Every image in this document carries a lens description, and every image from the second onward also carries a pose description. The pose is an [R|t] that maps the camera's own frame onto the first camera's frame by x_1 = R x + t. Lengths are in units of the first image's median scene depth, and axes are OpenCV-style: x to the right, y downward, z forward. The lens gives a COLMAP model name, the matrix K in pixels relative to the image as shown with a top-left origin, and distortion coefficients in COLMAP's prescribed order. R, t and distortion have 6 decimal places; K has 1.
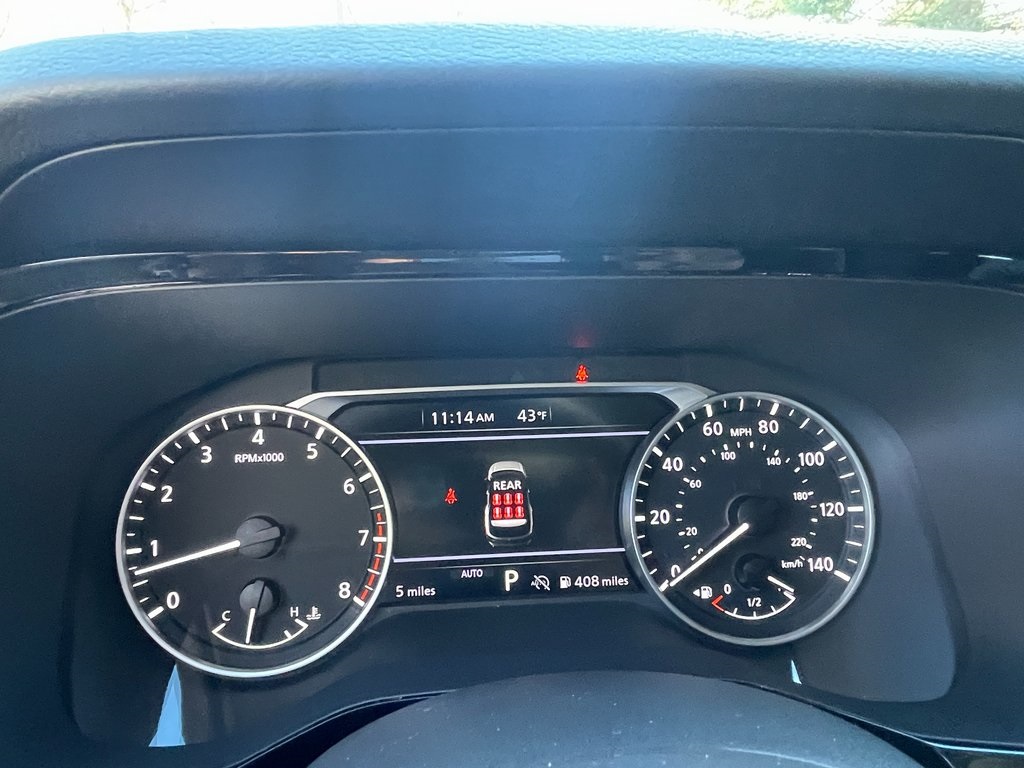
lens RADIAL K [[739.4, 0, 505.1], [0, 739.4, 415.2], [0, 0, 1]] dist [0.014716, 0.005966]
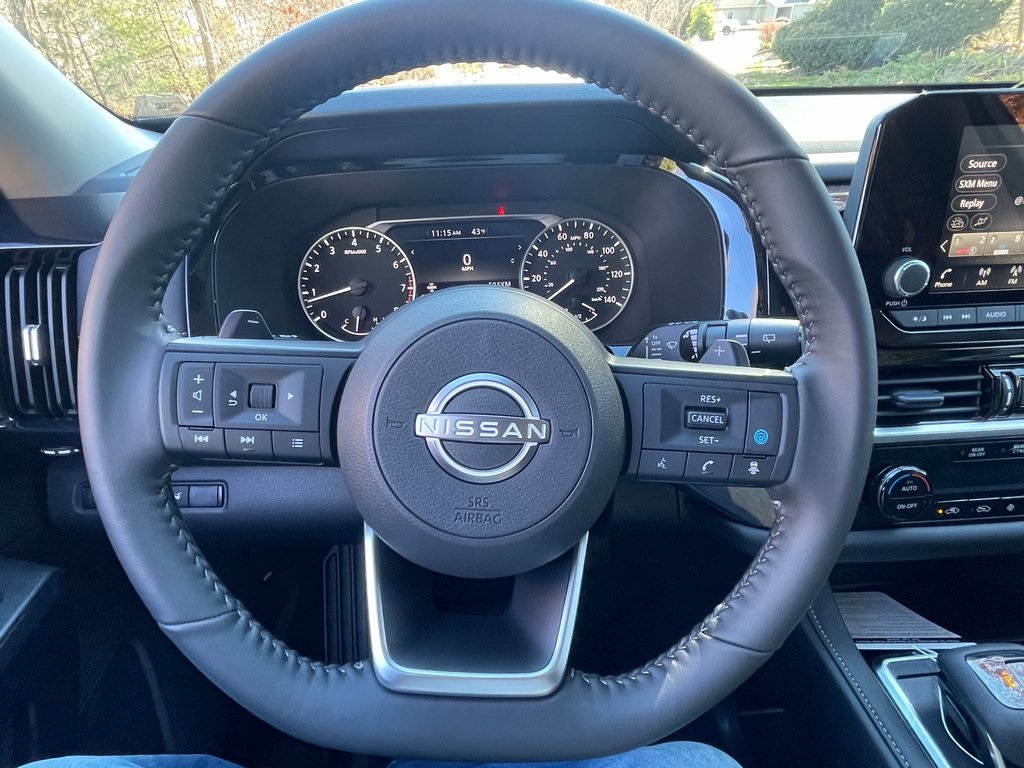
lens RADIAL K [[602.1, 0, 498.6], [0, 602.1, 402.3], [0, 0, 1]] dist [0.008050, -0.005909]
pose [[0.999535, -0.006382, -0.029808, 0.149813], [0.013134, 0.972581, 0.232195, 0.080507], [0.027509, -0.232478, 0.972212, -0.845326]]
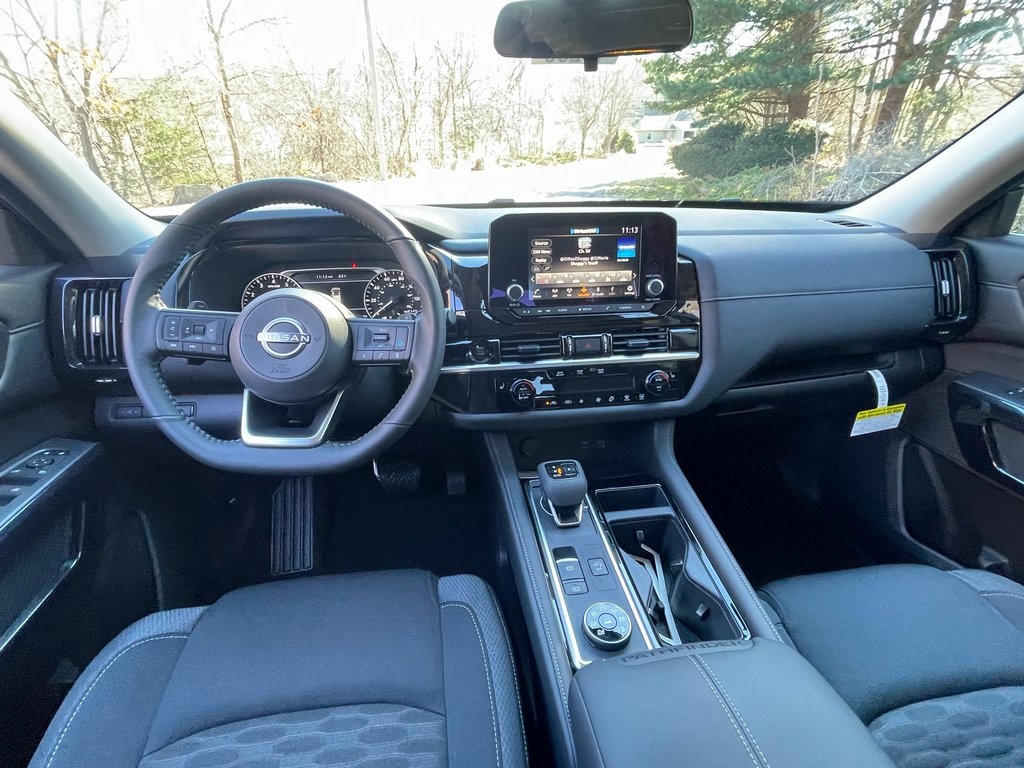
lens RADIAL K [[504.9, 0, 508.1], [0, 504.9, 382.7], [0, 0, 1]] dist [0.002265, 0.001461]
pose [[0.998856, -0.022341, 0.042272, 0.848814], [0.016872, 0.991942, 0.125565, 0.257166], [-0.044737, -0.124708, 0.991184, -1.945140]]
